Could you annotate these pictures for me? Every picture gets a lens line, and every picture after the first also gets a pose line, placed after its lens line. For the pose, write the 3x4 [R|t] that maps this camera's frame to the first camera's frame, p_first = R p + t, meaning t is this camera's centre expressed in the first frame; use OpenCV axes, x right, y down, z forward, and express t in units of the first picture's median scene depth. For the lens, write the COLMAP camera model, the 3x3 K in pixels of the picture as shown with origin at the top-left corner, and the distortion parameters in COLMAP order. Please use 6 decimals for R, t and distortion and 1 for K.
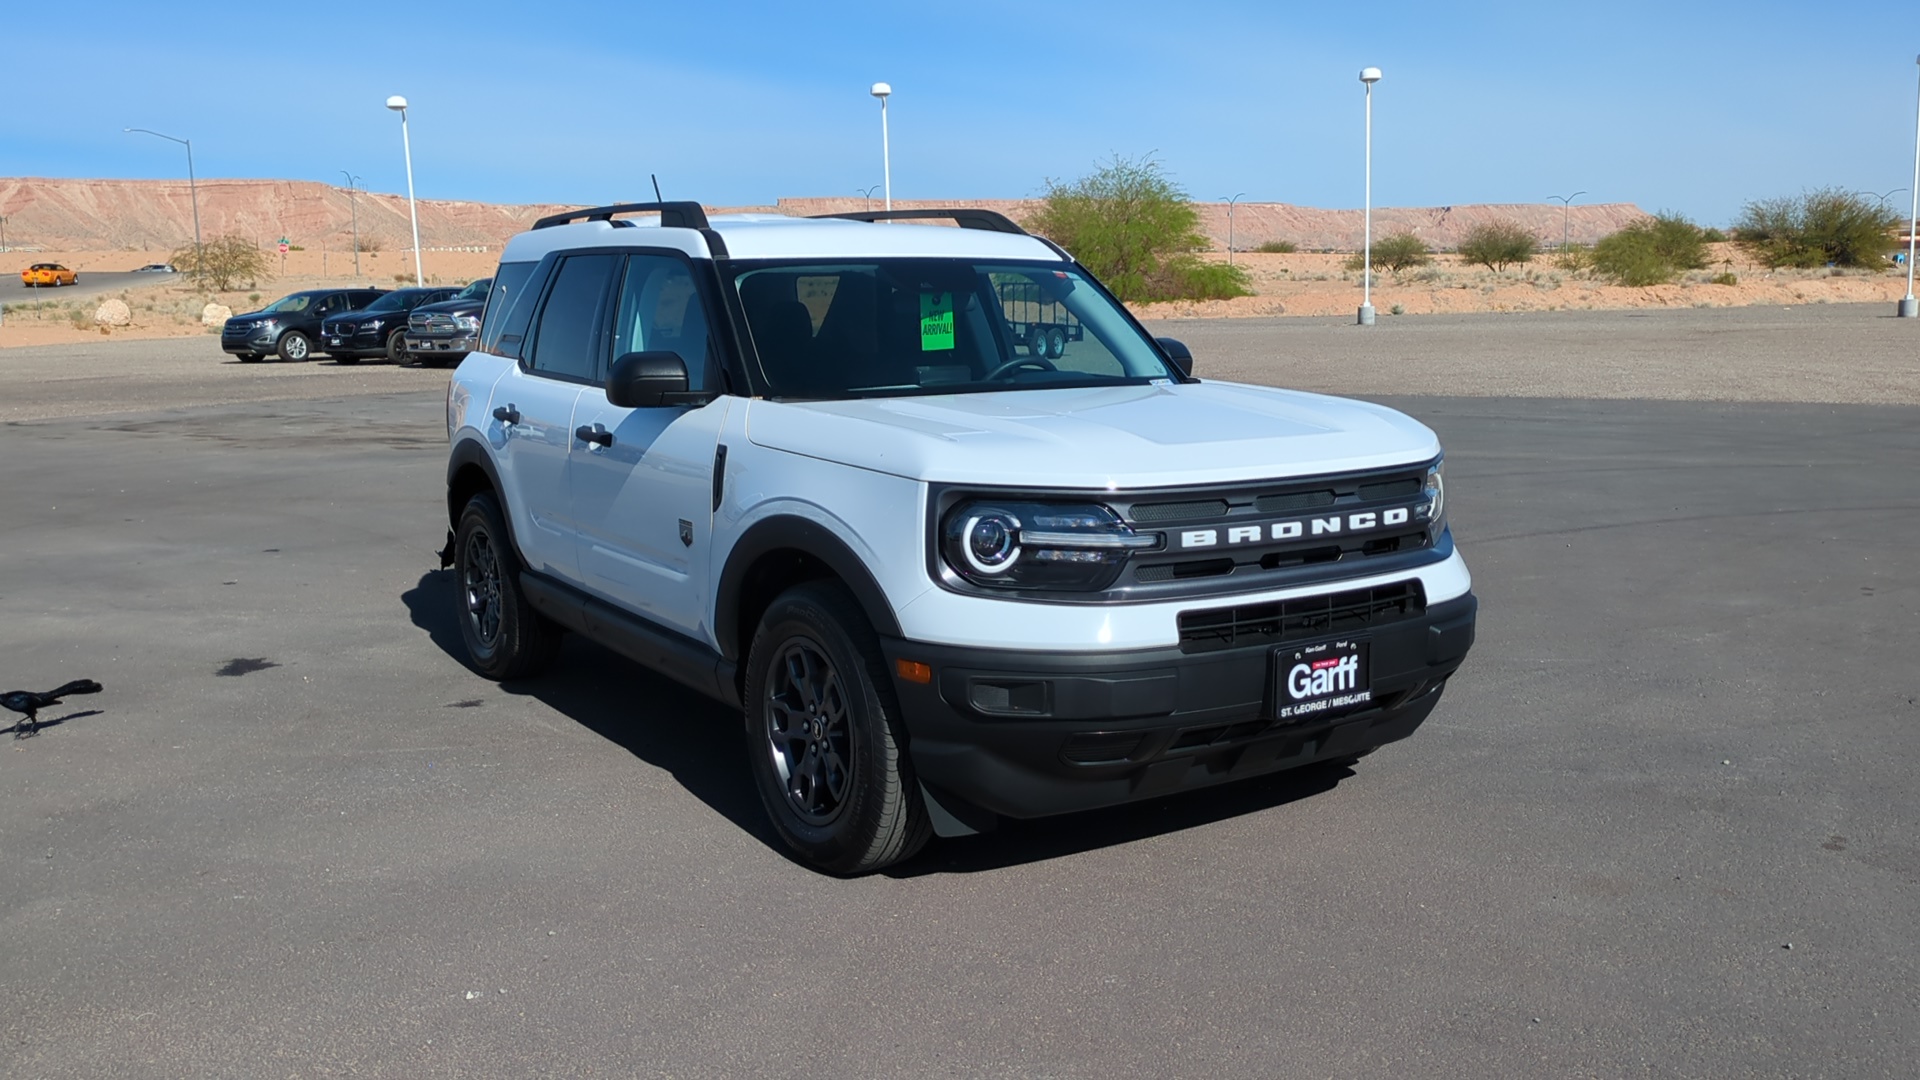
lens RADIAL K [[1659.5, 0, 974.4], [0, 1659.5, 529.2], [0, 0, 1]] dist [0.065935, -0.065473]
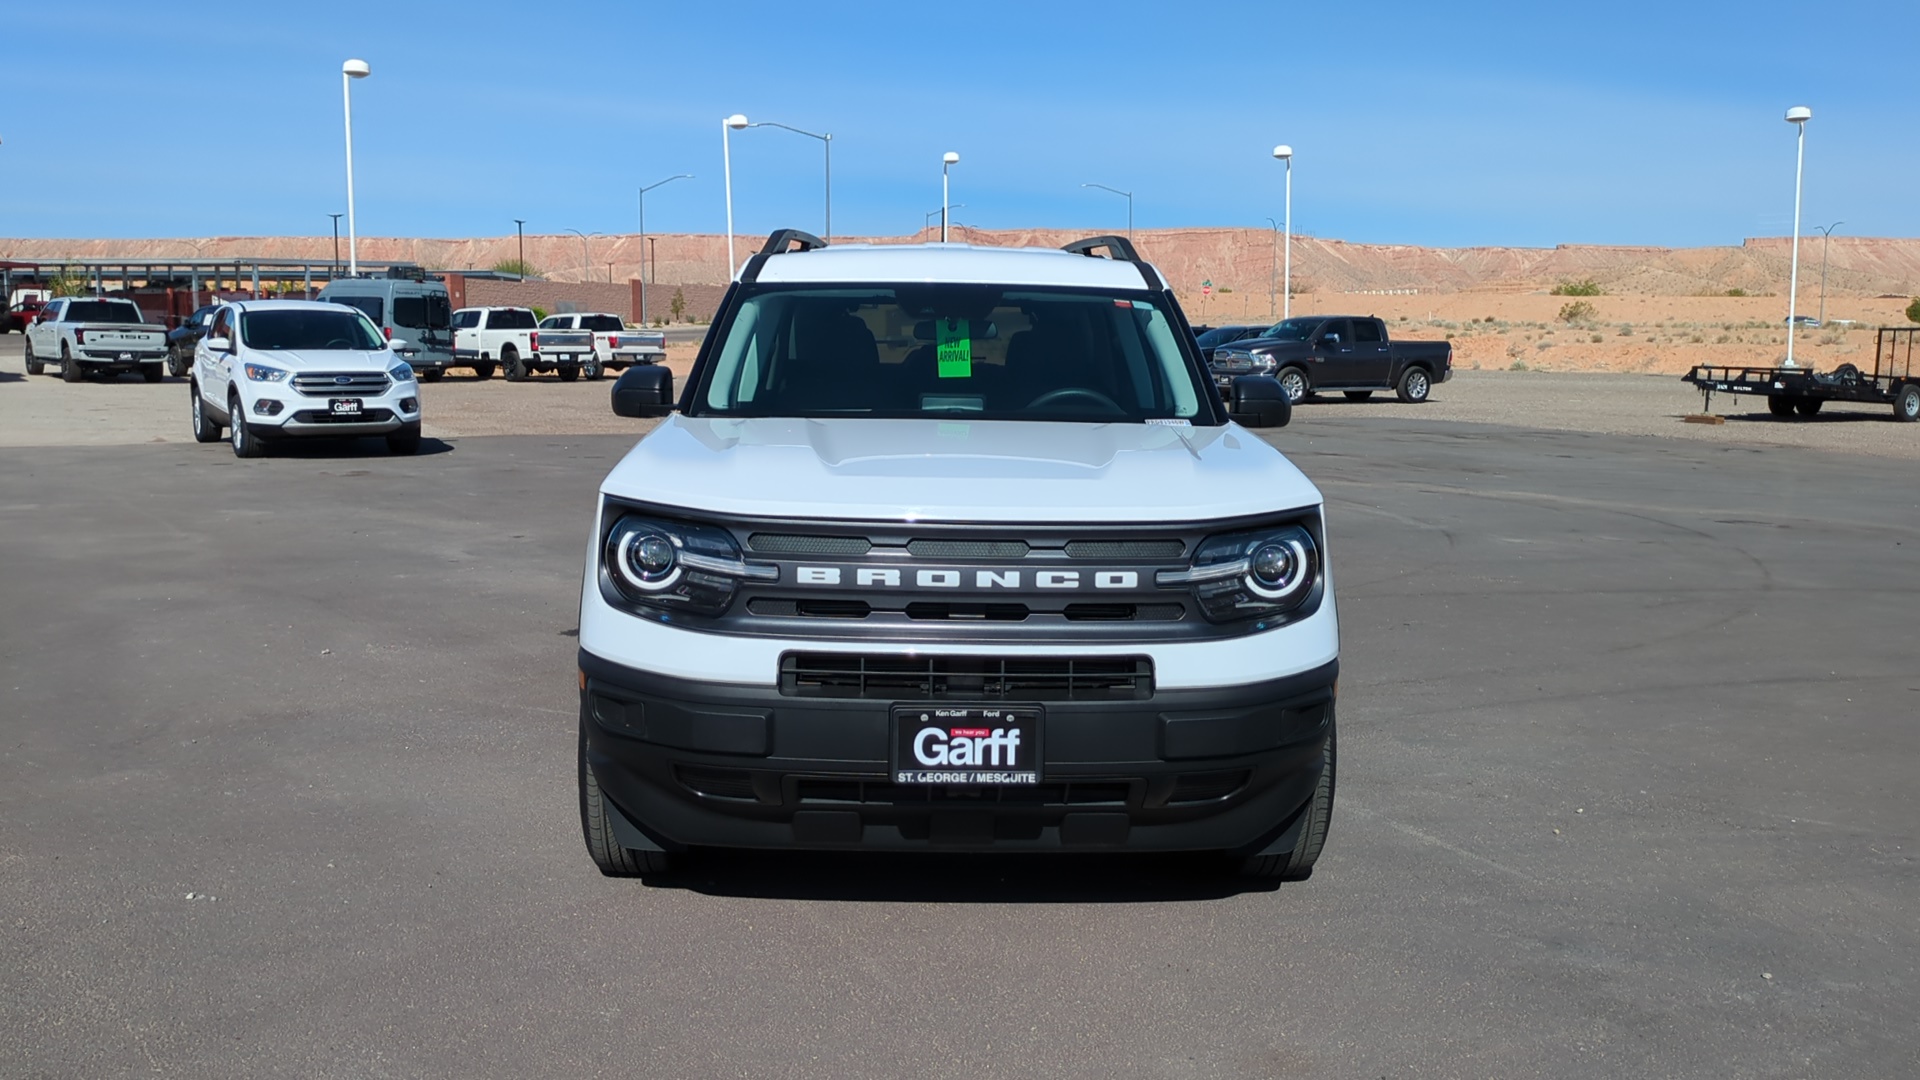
lens RADIAL K [[1659.5, 0, 974.4], [0, 1659.5, 529.2], [0, 0, 1]] dist [0.065935, -0.065473]
pose [[0.844784, 0.083056, -0.528622, 0.671545], [-0.096383, 0.995342, 0.002357, -0.029745], [0.526355, 0.048959, 0.848854, 0.239229]]
